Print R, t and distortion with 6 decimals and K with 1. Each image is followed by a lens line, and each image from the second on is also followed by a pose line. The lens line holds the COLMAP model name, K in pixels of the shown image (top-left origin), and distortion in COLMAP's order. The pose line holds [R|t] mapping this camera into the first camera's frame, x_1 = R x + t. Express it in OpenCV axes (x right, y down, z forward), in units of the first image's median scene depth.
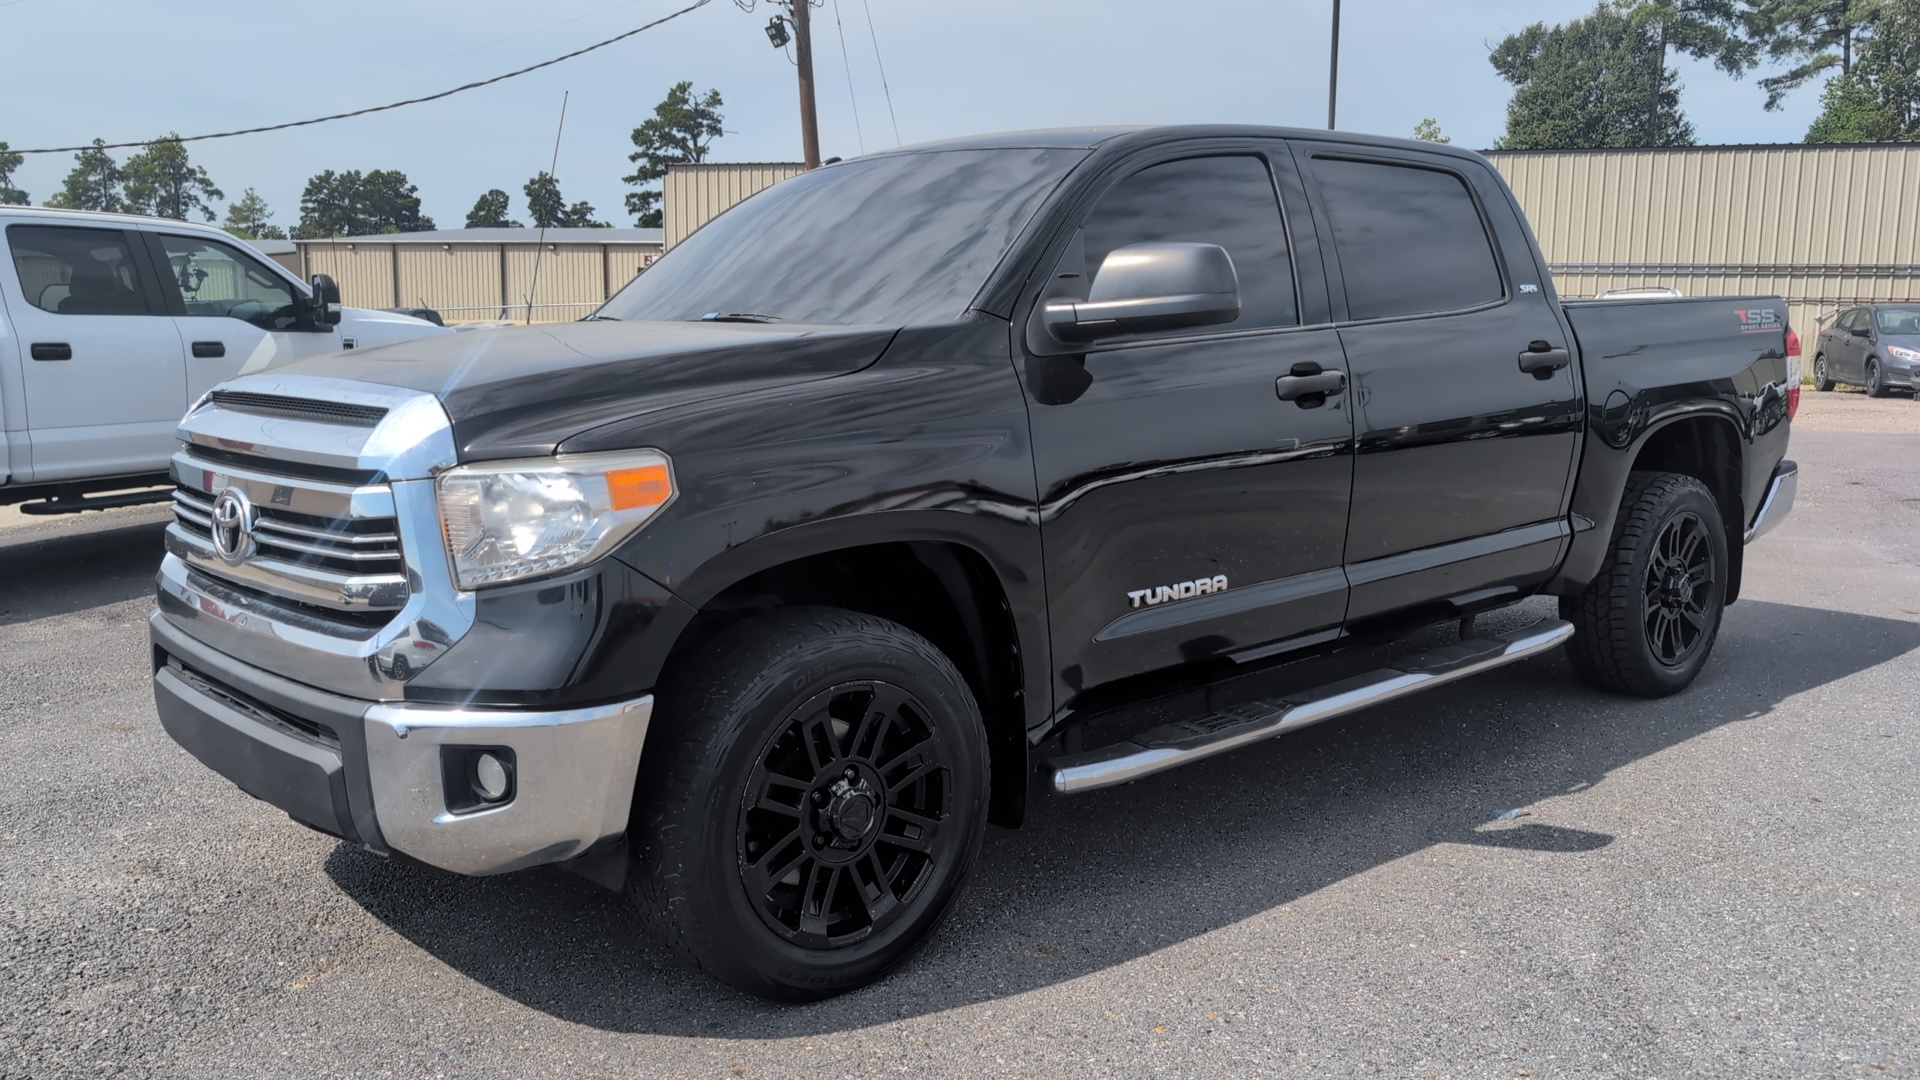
lens RADIAL K [[1617.4, 0, 966.4], [0, 1617.4, 543.7], [0, 0, 1]] dist [0.012925, -0.002668]
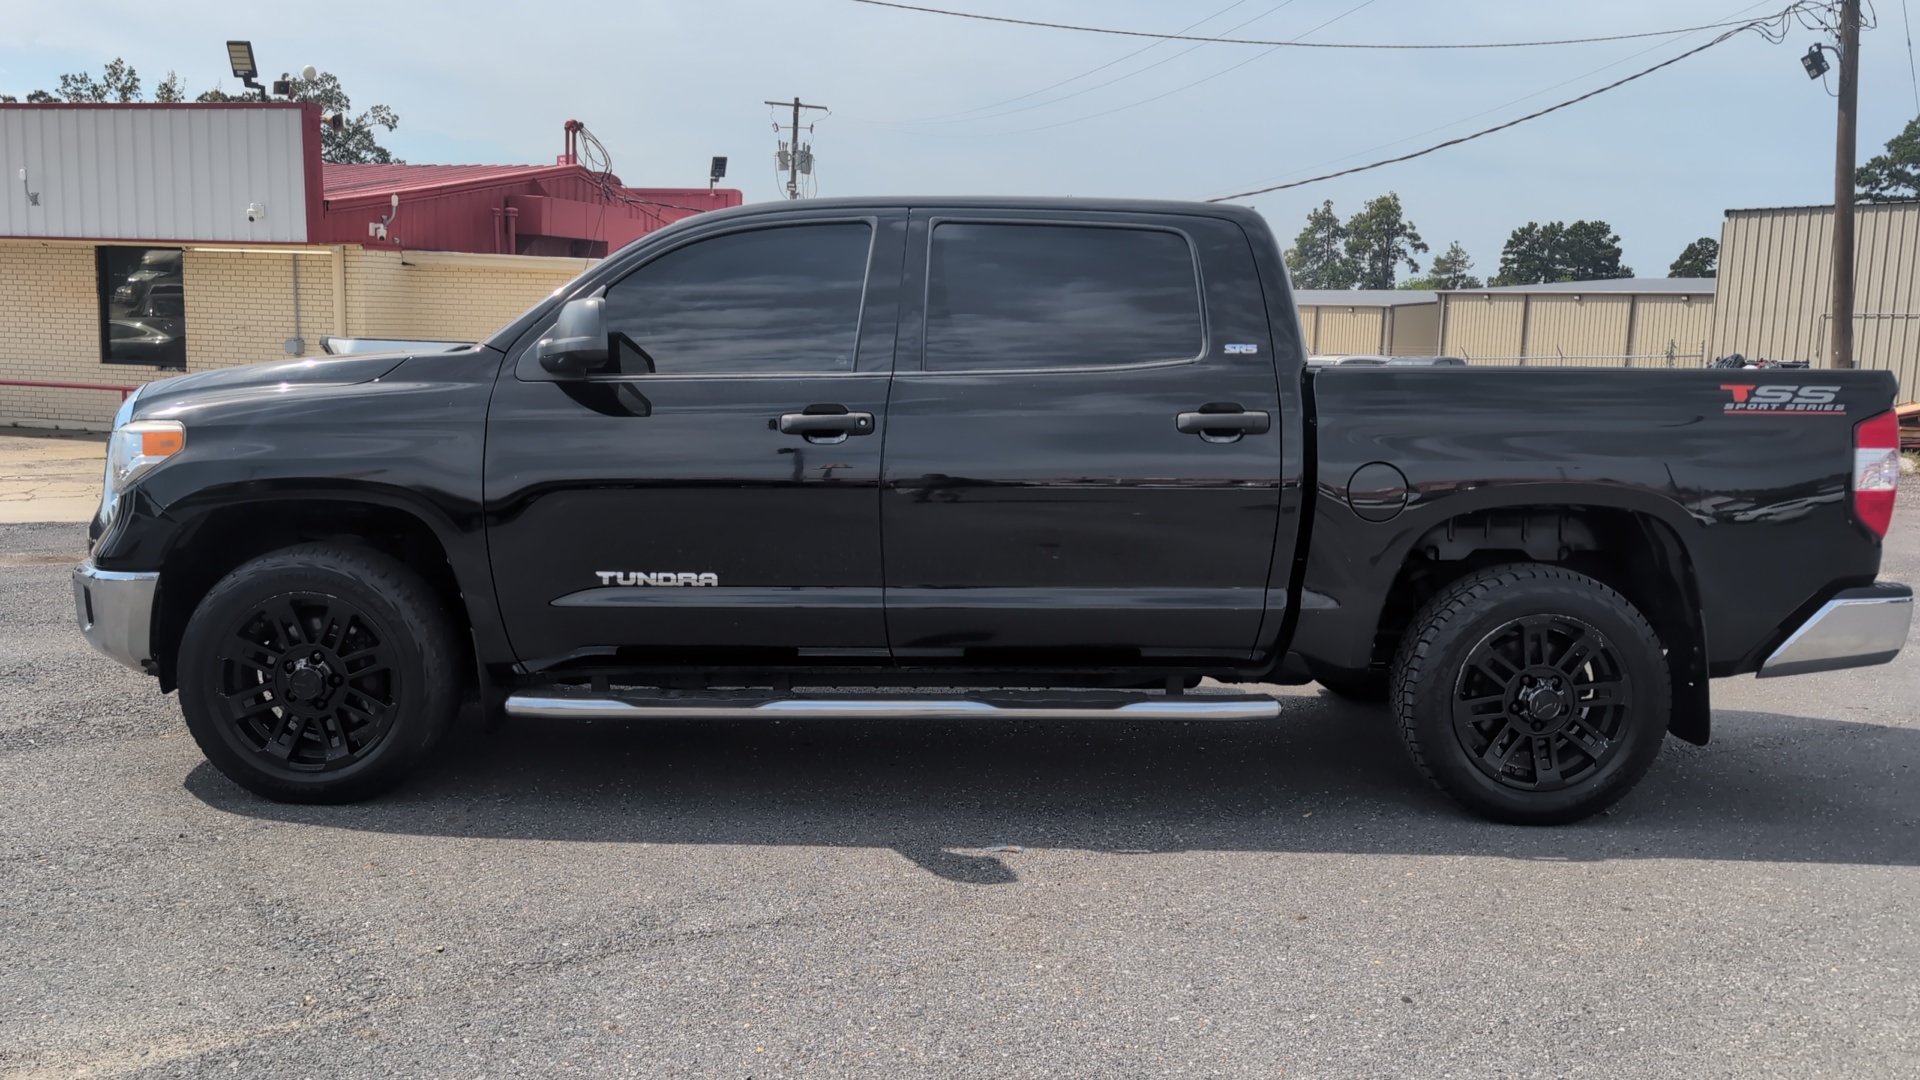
lens RADIAL K [[1607.9, 0, 973.0], [0, 1607.9, 555.9], [0, 0, 1]] dist [0.015818, -0.001177]
pose [[0.758461, 0.109544, -0.642446, 1.096251], [-0.123491, 0.992071, 0.023367, -0.046259], [0.639911, 0.061614, 0.765975, 0.214390]]
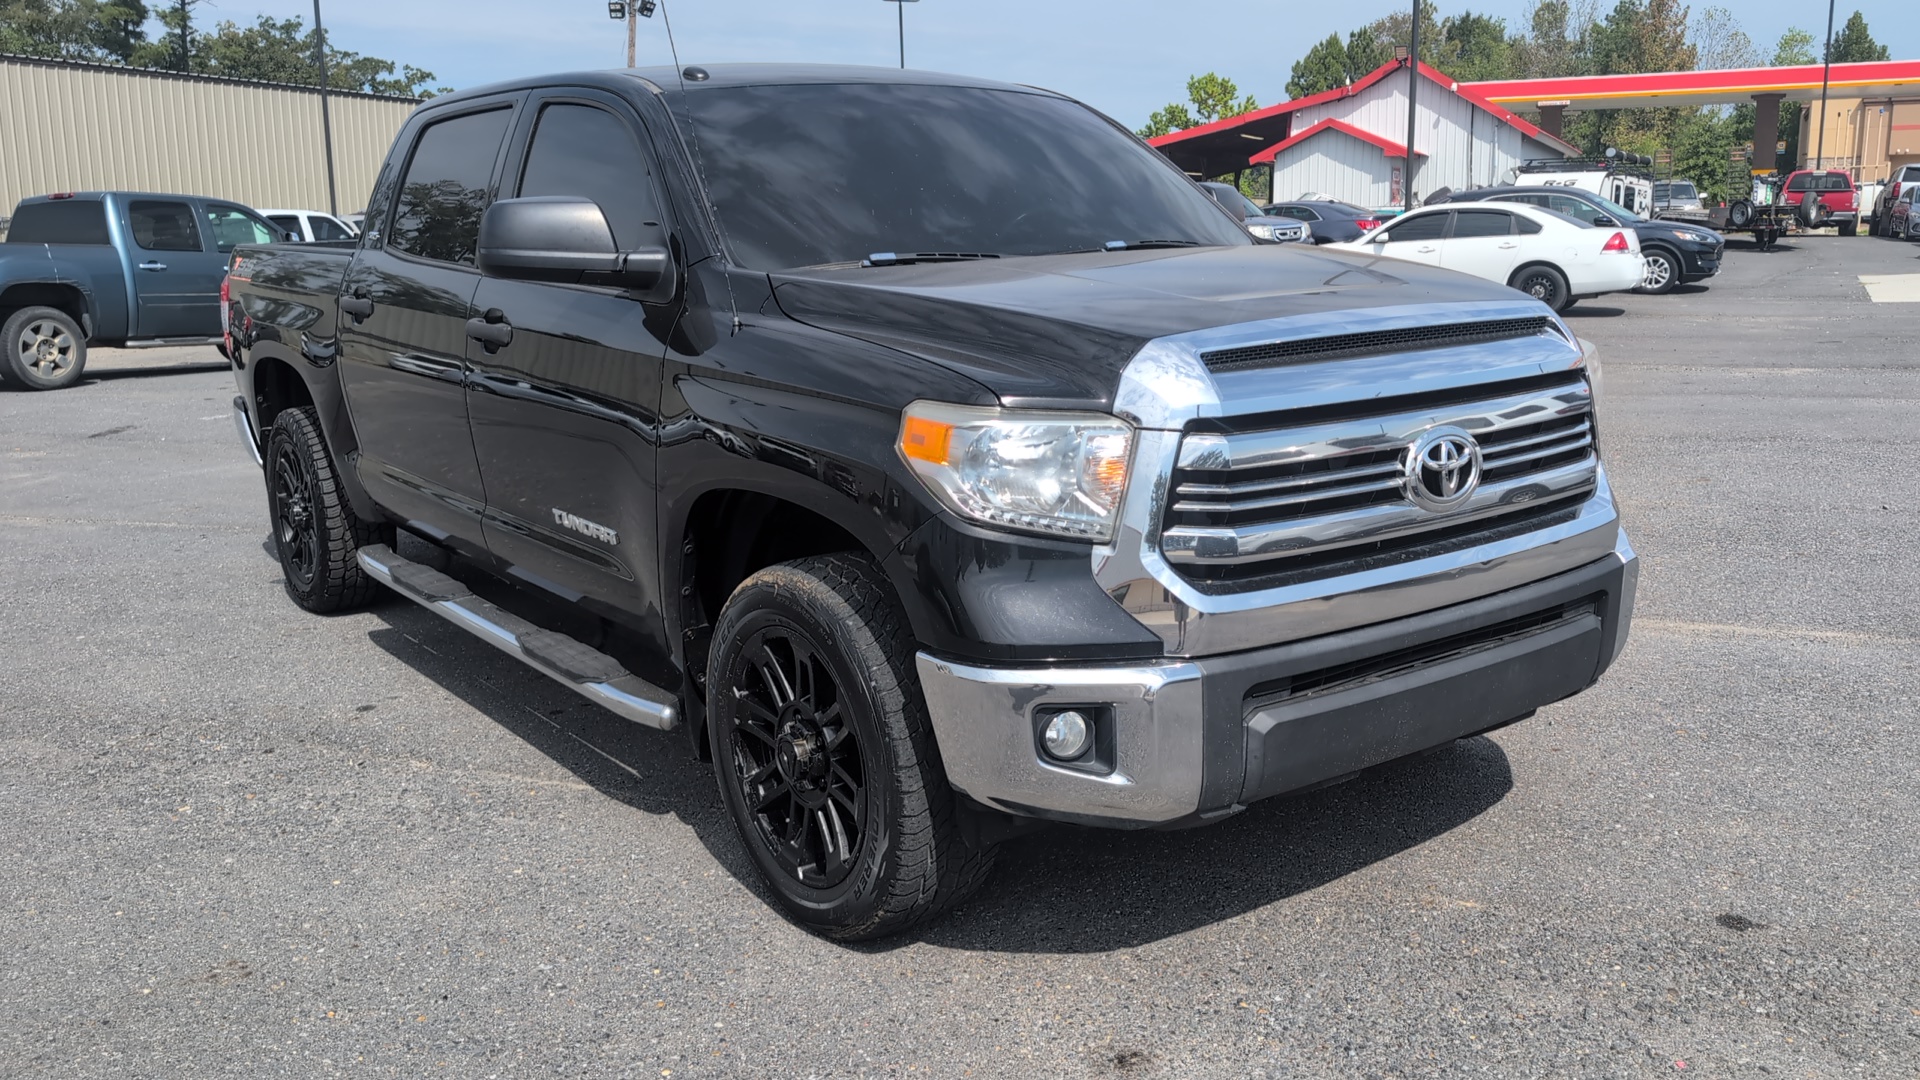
lens RADIAL K [[1621.0, 0, 964.1], [0, 1621.0, 538.7], [0, 0, 1]] dist [0.016019, -0.007655]
pose [[0.090065, -0.192888, 0.977078, -1.208706], [0.168606, 0.969858, 0.175921, -0.157944], [-0.981560, 0.148897, 0.119872, 1.004384]]
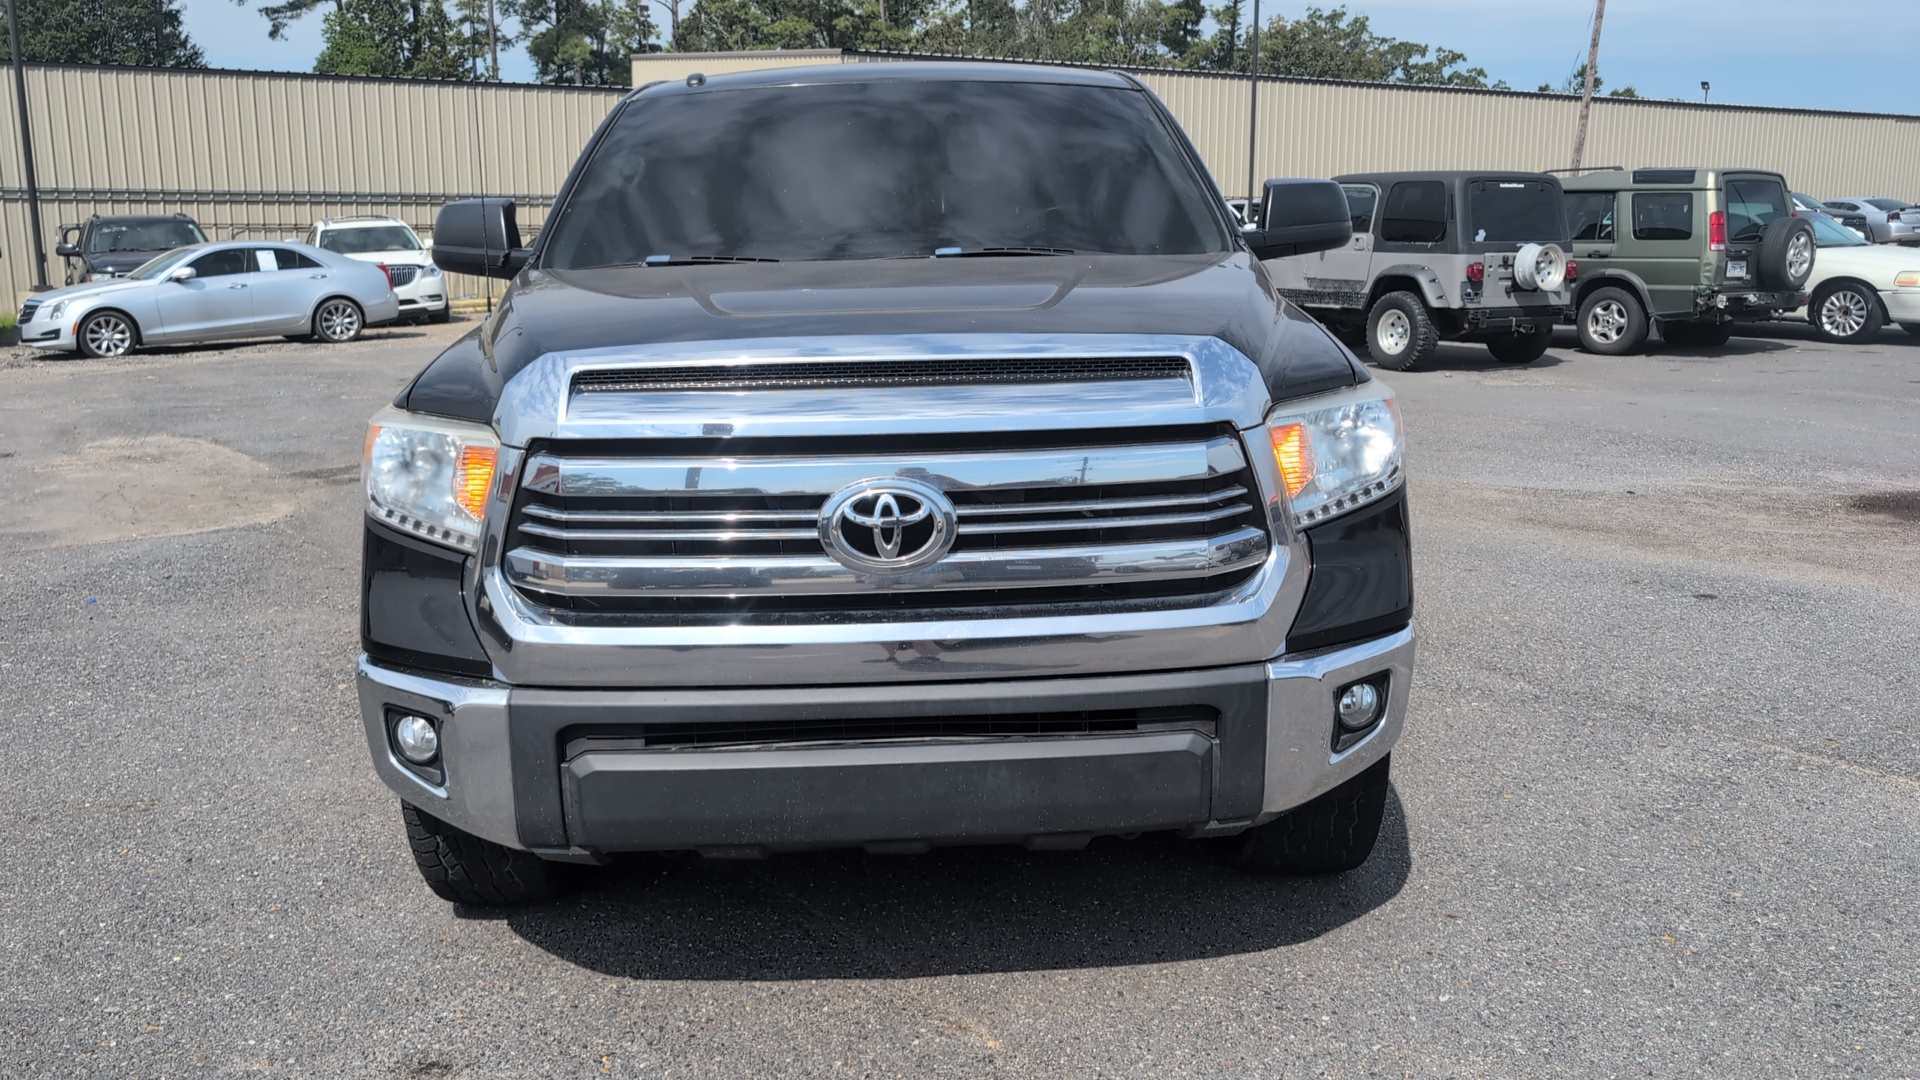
lens RADIAL K [[1621.0, 0, 964.1], [0, 1621.0, 538.7], [0, 0, 1]] dist [0.016019, -0.007655]
pose [[0.640938, -0.154974, 0.751786, -0.893308], [0.124739, 0.987417, 0.097200, -0.067196], [-0.757389, 0.031478, 0.652204, 0.385553]]
